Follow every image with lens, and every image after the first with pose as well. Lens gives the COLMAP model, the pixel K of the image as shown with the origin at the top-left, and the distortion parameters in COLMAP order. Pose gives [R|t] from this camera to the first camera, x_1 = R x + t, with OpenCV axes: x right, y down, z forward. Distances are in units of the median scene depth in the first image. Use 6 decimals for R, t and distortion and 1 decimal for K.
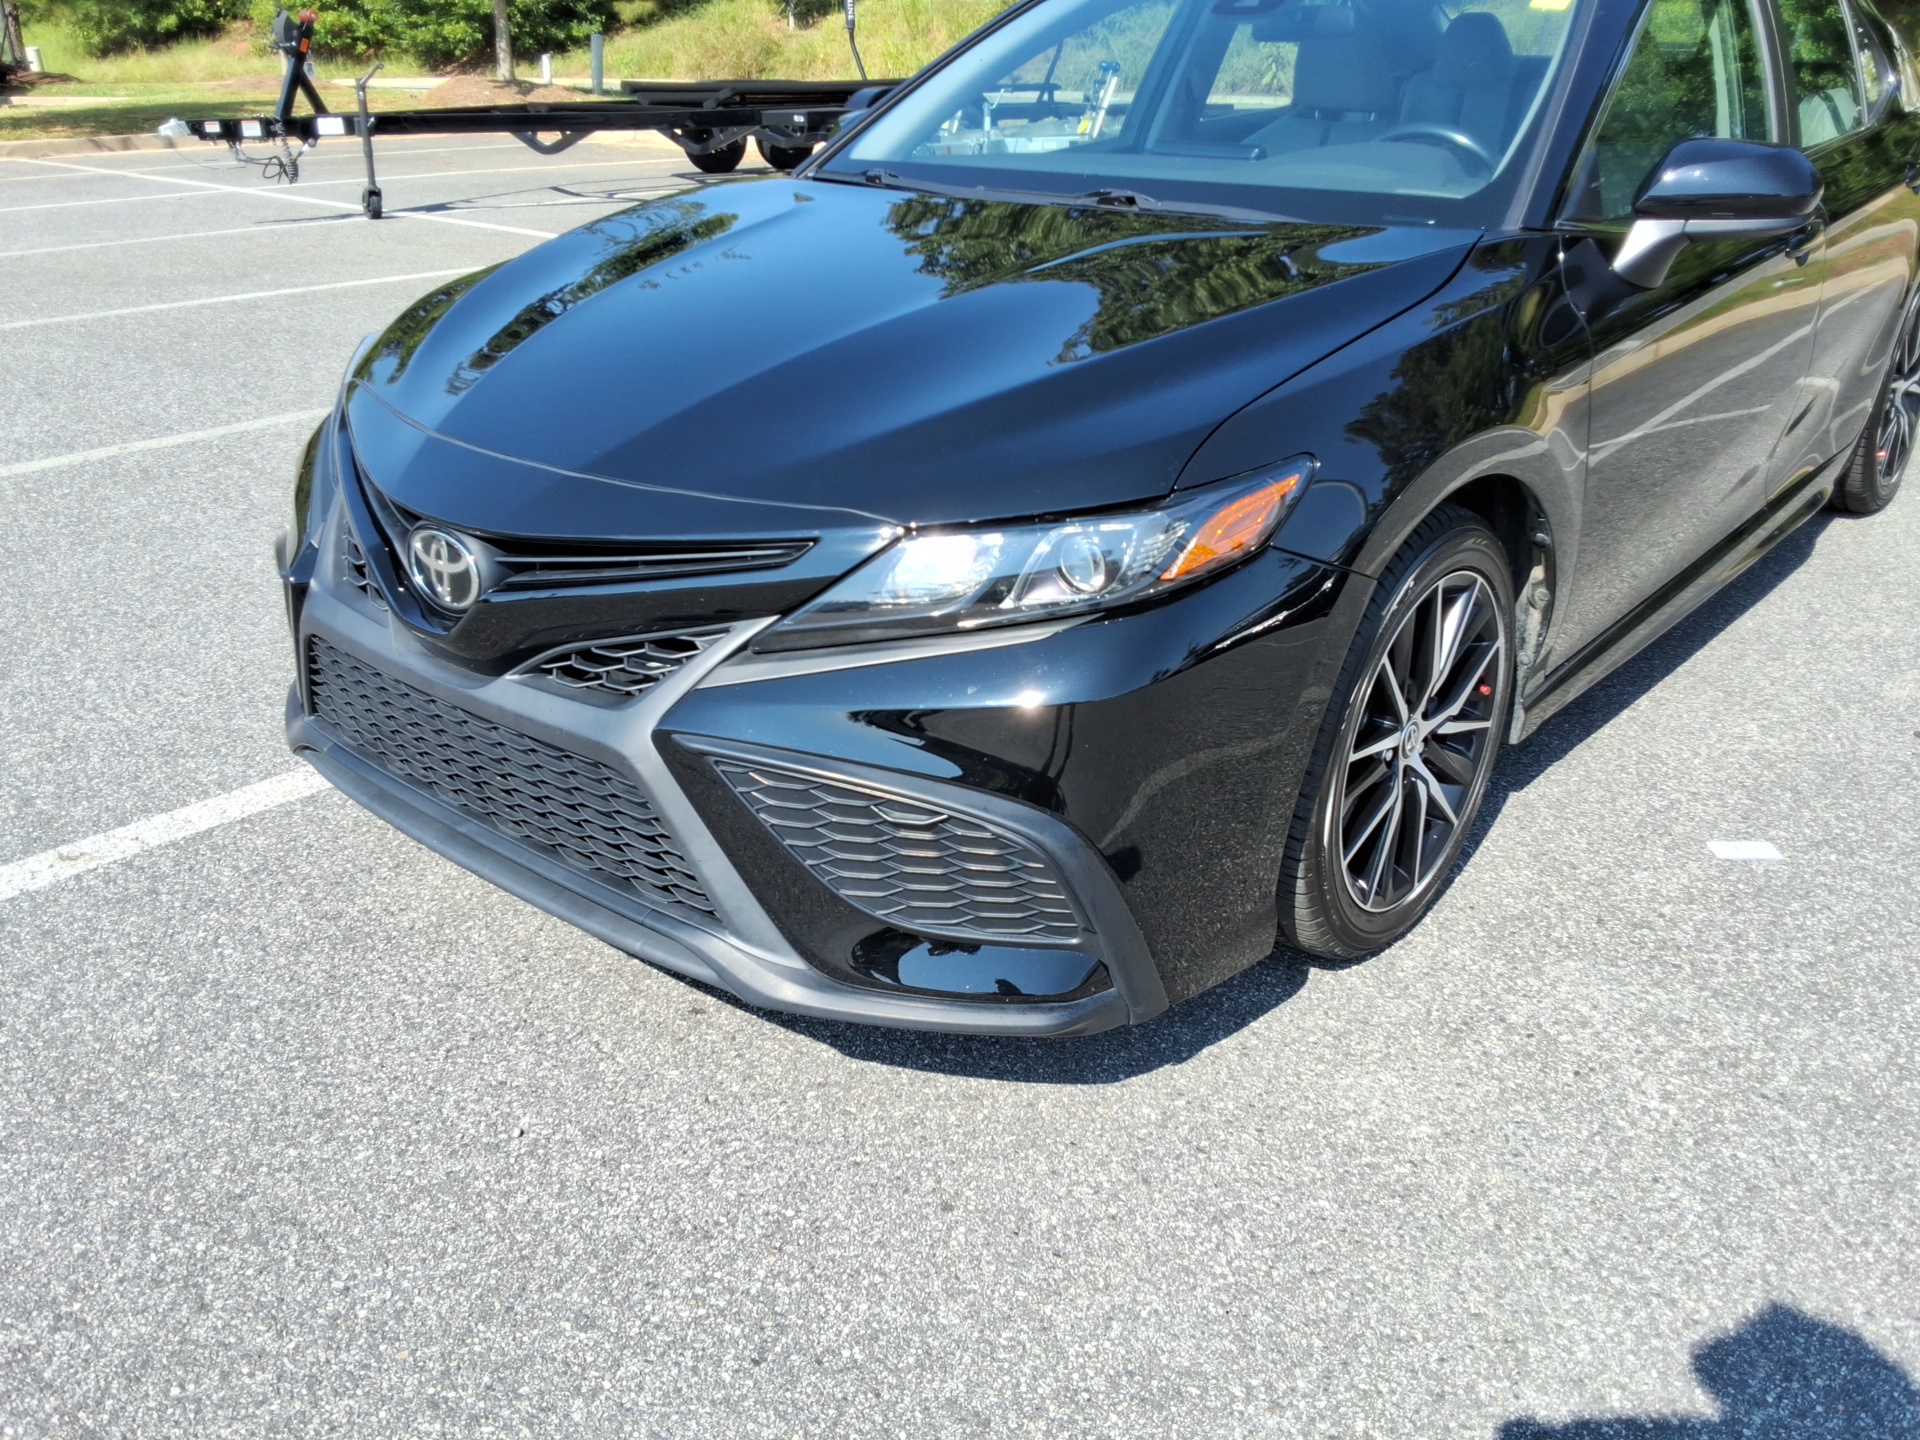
lens RADIAL K [[1539.8, 0, 973.4], [0, 1539.8, 712.8], [0, 0, 1]] dist [0.102916, -0.164299]
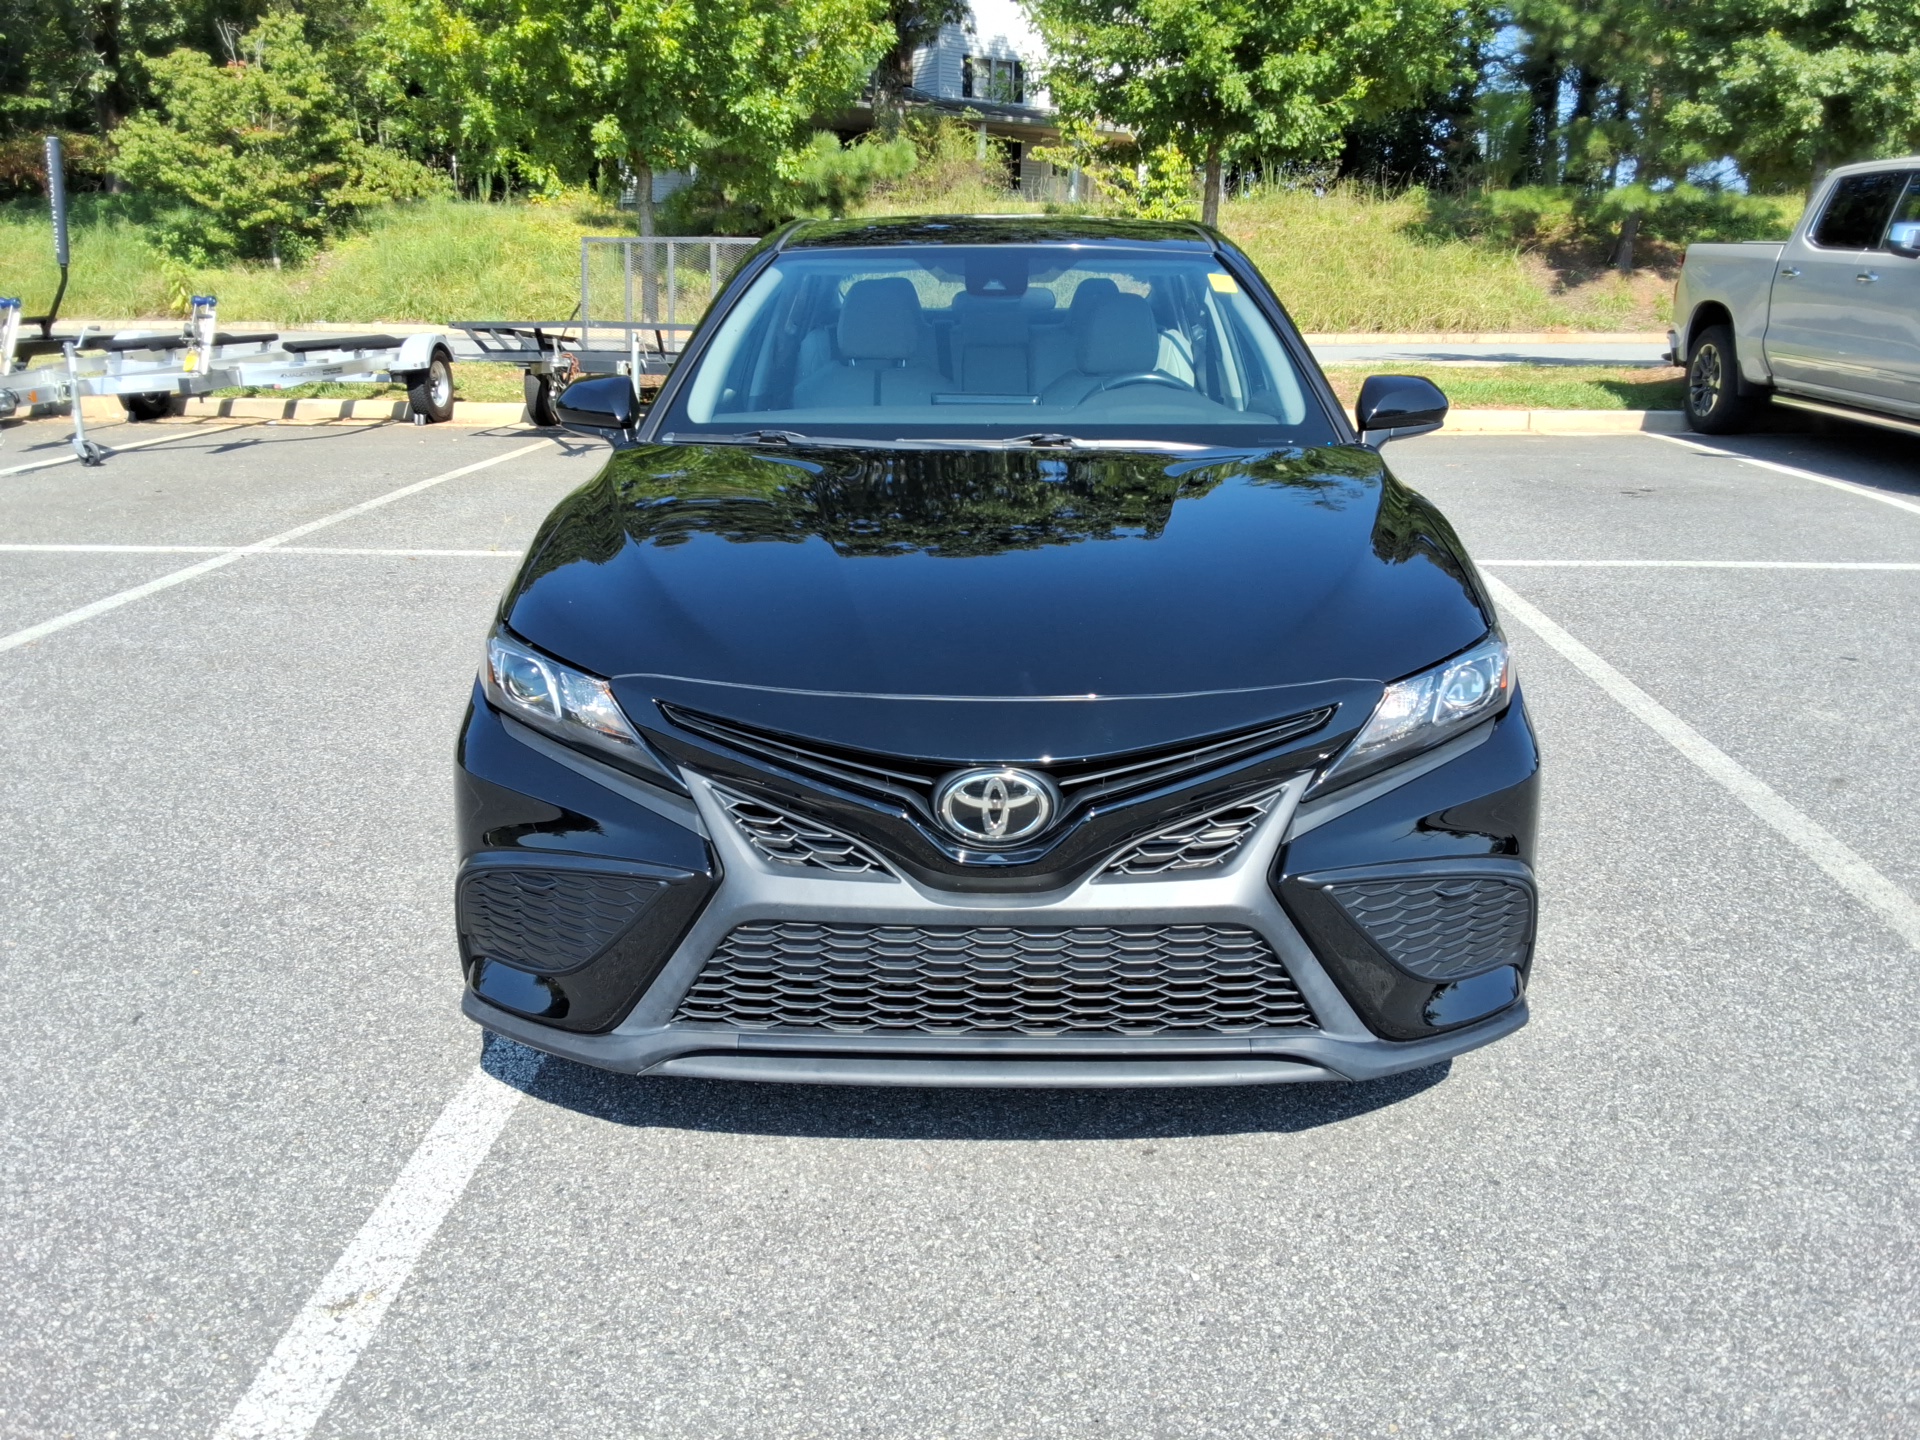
lens RADIAL K [[1552.8, 0, 975.9], [0, 1552.8, 710.6], [0, 0, 1]] dist [0.093946, -0.145121]
pose [[0.760395, -0.176276, 0.625080, -1.050121], [0.253628, 0.966634, -0.035936, -0.124669], [-0.597889, 0.185864, 0.779733, 0.137349]]
